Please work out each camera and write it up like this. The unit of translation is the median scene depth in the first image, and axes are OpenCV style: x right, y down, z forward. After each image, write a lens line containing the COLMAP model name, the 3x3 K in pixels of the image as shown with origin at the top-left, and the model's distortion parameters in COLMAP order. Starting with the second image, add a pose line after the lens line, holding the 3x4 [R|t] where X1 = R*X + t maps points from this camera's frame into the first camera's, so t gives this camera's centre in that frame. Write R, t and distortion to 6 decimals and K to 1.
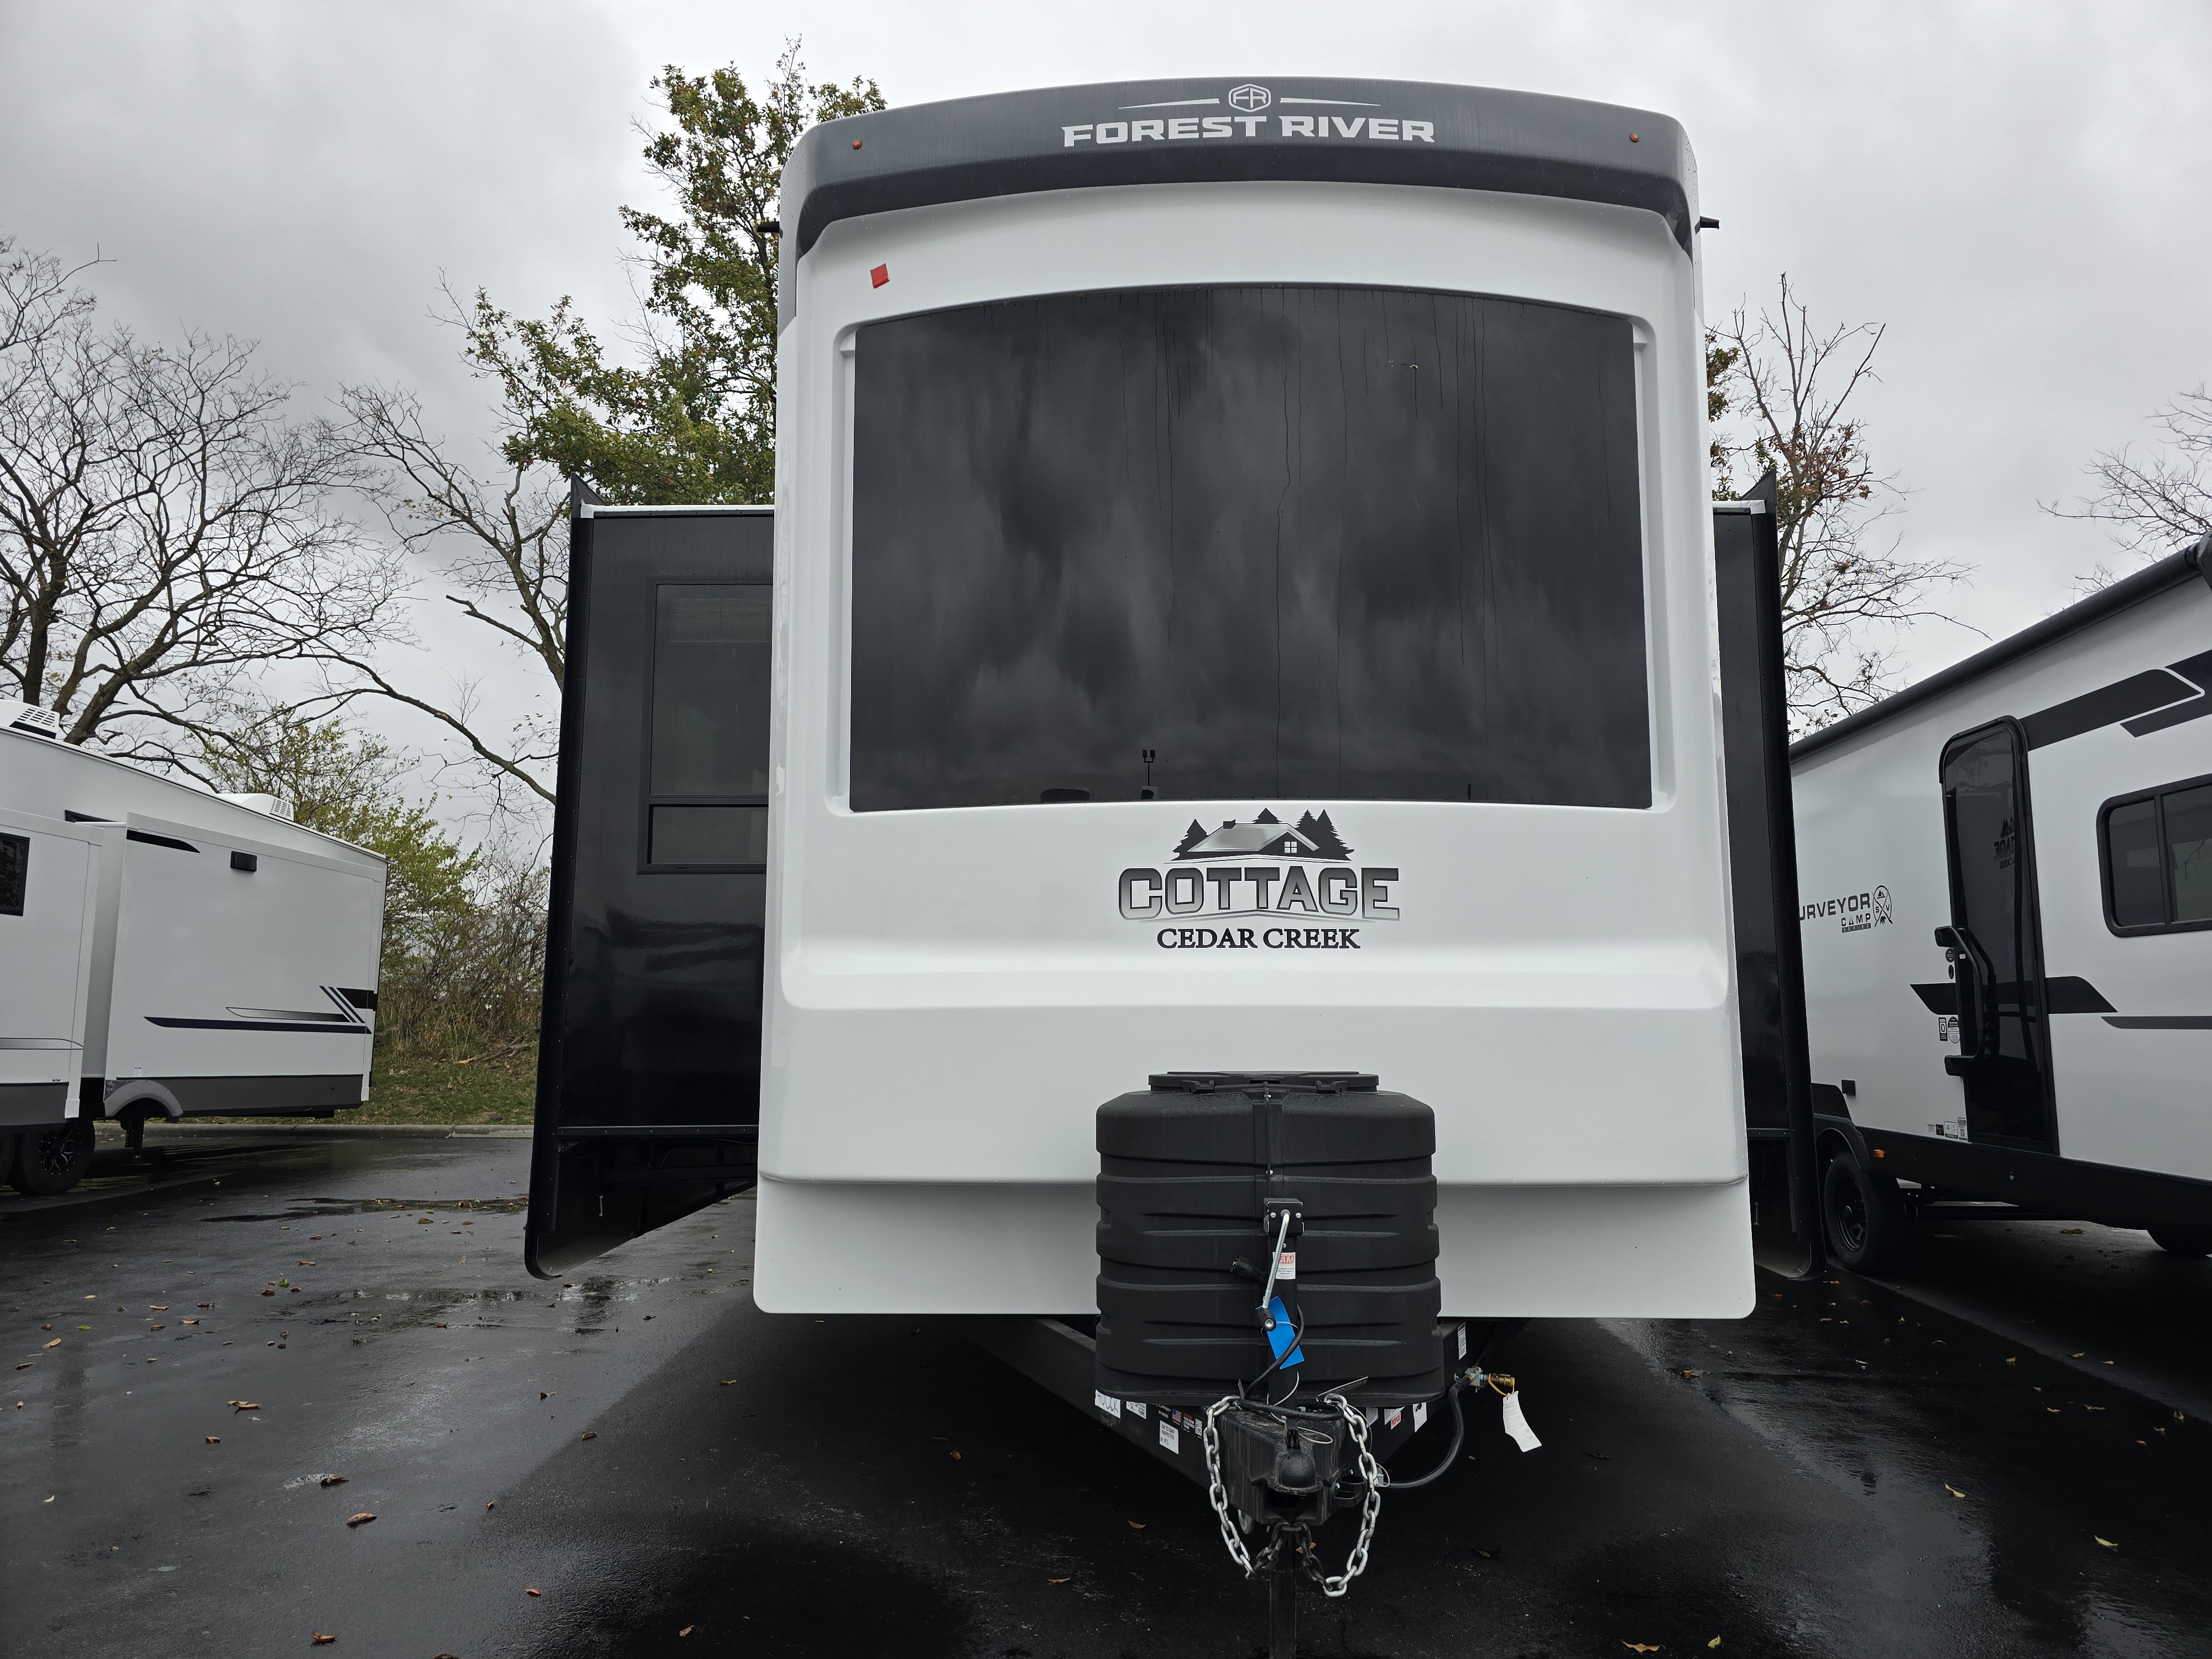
lens RADIAL K [[1503.6, 0, 1107.6], [0, 1503.6, 842.3], [0, 0, 1]] dist [0.012161, -0.001197]
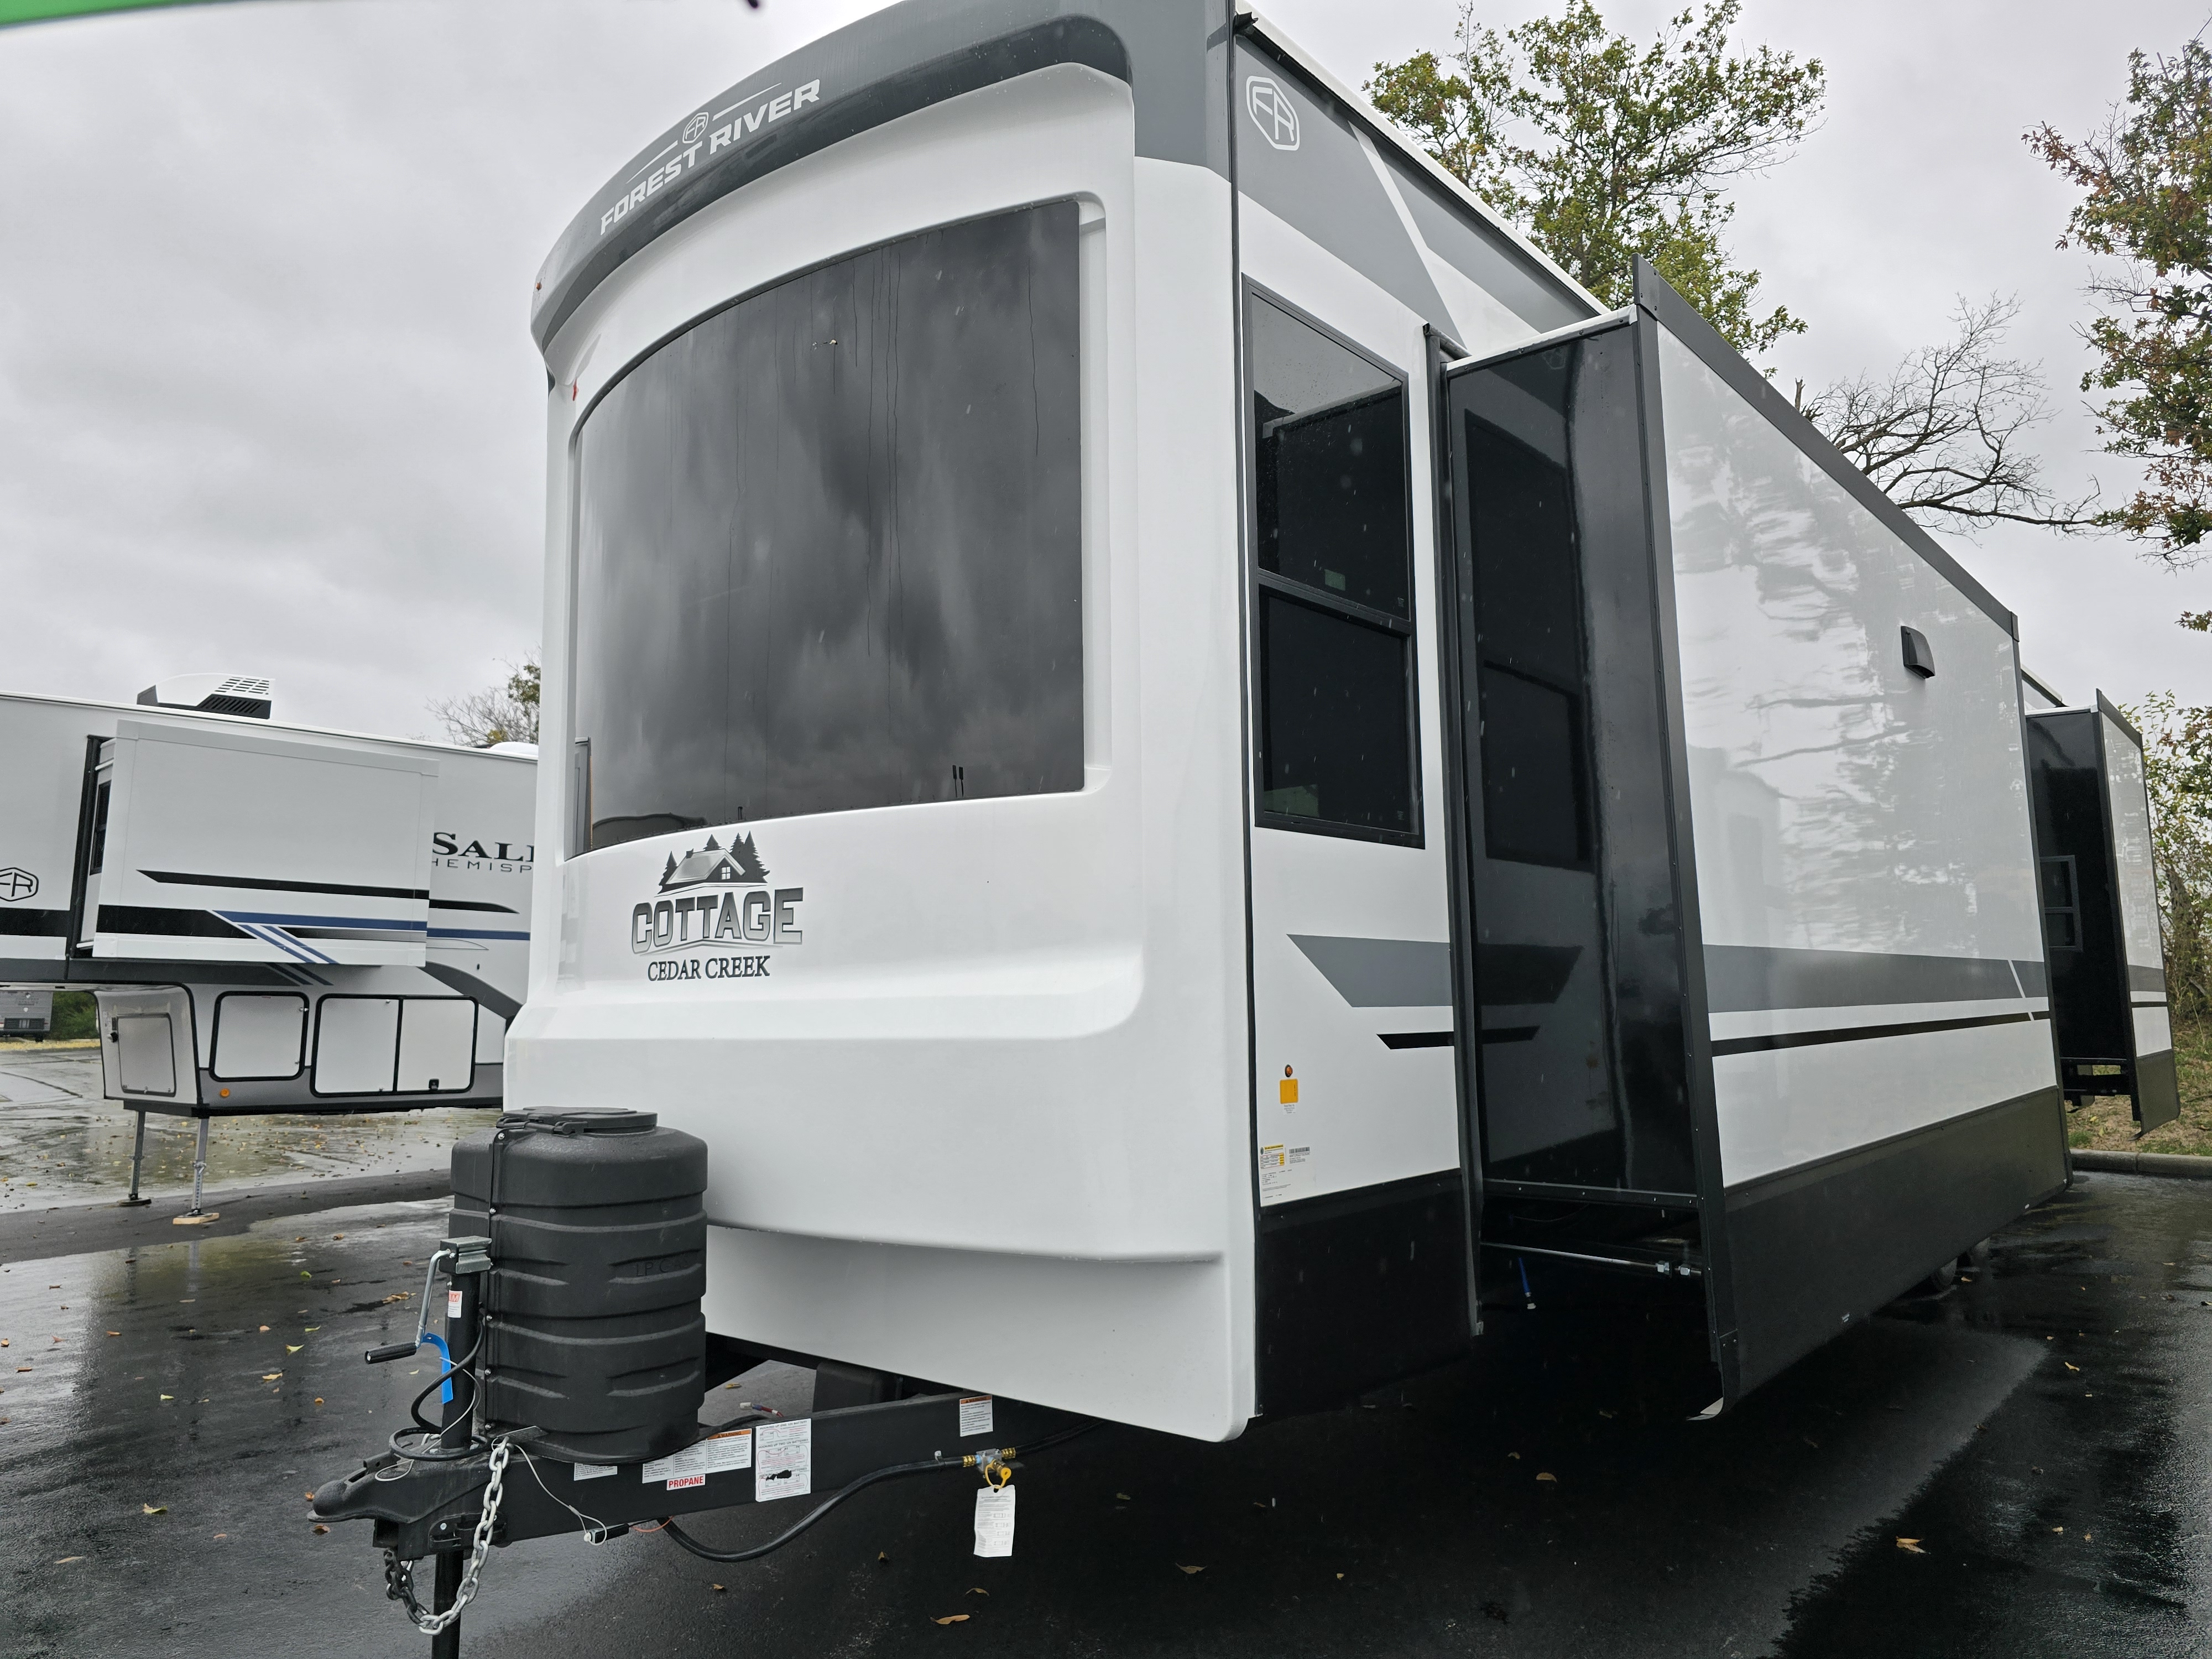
lens RADIAL K [[1503.6, 0, 1109.6], [0, 1503.6, 809.5], [0, 0, 1]] dist [0.012161, -0.001197]
pose [[0.770073, -0.094568, -0.630908, 0.930887], [0.085072, 0.995342, -0.045357, 0.027499], [0.632258, -0.018744, 0.774531, 0.403370]]
